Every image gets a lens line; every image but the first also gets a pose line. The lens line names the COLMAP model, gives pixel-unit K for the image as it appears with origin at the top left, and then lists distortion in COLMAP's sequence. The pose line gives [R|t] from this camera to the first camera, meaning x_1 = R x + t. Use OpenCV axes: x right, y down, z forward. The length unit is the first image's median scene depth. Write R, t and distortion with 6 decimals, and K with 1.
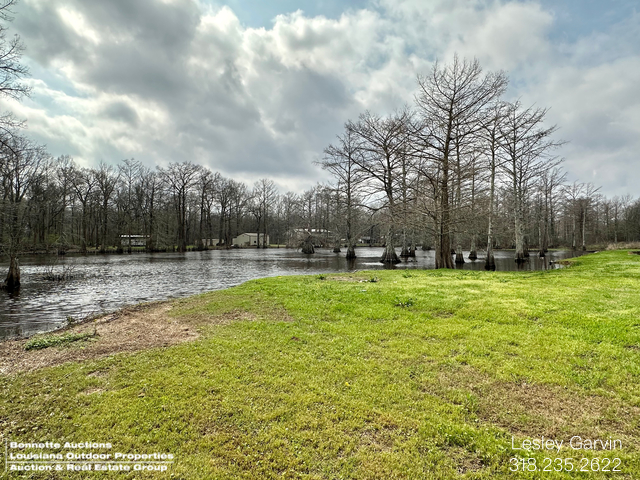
lens RADIAL K [[368.5, 0, 322.0], [0, 368.5, 239.7], [0, 0, 1]] dist [0.001029, 0.001175]
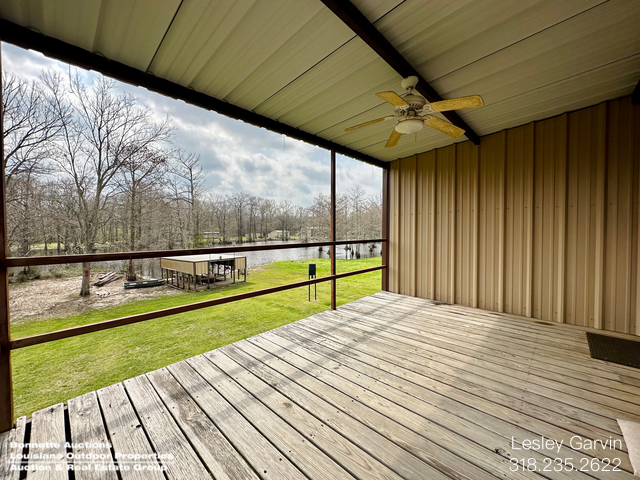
lens RADIAL K [[254.9, 0, 317.6], [0, 254.9, 236.2], [0, 0, 1]] dist [0.003542, -0.000269]
pose [[0.999067, 0.001624, -0.043148, 0.051710], [-0.000364, 0.999573, 0.029203, -0.032628], [0.043177, -0.029160, 0.998642, -0.231023]]
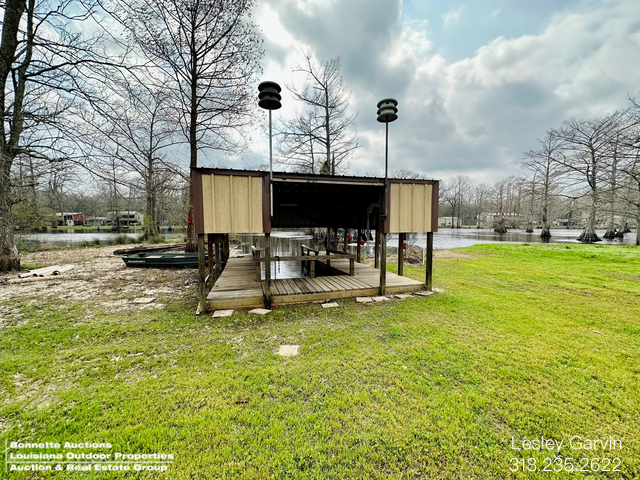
lens RADIAL K [[254.9, 0, 319.8], [0, 254.9, 239.8], [0, 0, 1]] dist [0.003542, -0.000269]
pose [[0.805072, 0.043714, -0.591564, -0.009764], [-0.001193, 0.997398, 0.072079, -0.000613], [0.593176, -0.057323, 0.803030, -0.063591]]
